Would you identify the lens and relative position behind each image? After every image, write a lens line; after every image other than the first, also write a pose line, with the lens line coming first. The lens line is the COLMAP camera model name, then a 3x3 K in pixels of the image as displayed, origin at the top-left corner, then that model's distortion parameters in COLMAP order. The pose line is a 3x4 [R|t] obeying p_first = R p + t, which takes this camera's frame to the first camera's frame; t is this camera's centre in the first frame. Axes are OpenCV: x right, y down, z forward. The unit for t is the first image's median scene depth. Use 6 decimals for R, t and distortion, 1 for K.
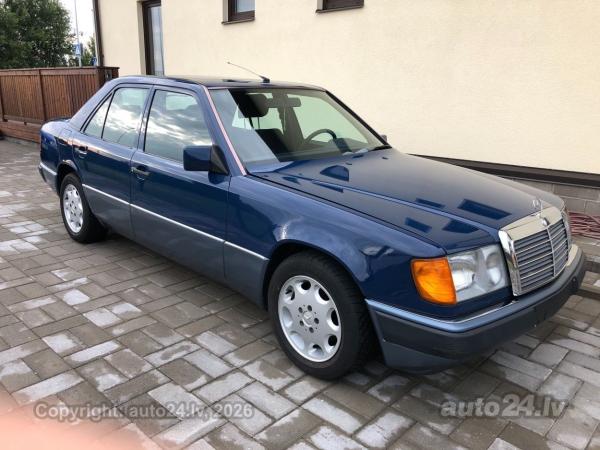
lens RADIAL K [[495.1, 0, 300.0], [0, 495.1, 225.0], [0, 0, 1]] dist [0.012678, -0.000208]
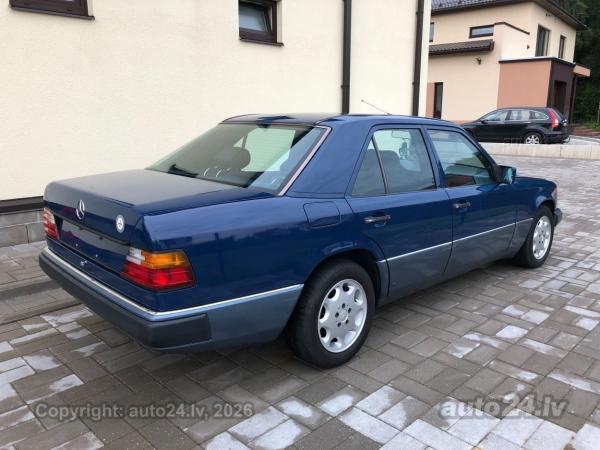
lens RADIAL K [[495.1, 0, 300.0], [0, 495.1, 225.0], [0, 0, 1]] dist [0.012678, -0.000208]
pose [[0.026104, -0.236414, 0.971302, -1.550695], [0.267009, 0.937981, 0.221128, -0.444997], [-0.963340, 0.253574, 0.087610, 1.409258]]
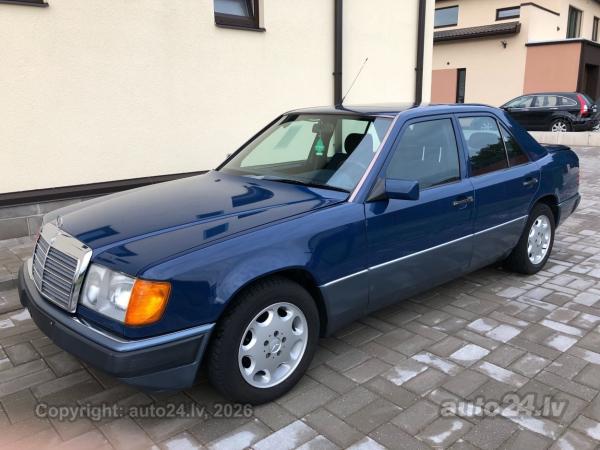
lens RADIAL K [[495.1, 0, 300.0], [0, 495.1, 225.0], [0, 0, 1]] dist [0.012678, -0.000208]
pose [[0.083967, -0.256626, 0.962857, -1.412657], [0.279892, 0.933443, 0.224378, -0.391393], [-0.956353, 0.250655, 0.150206, 1.217631]]
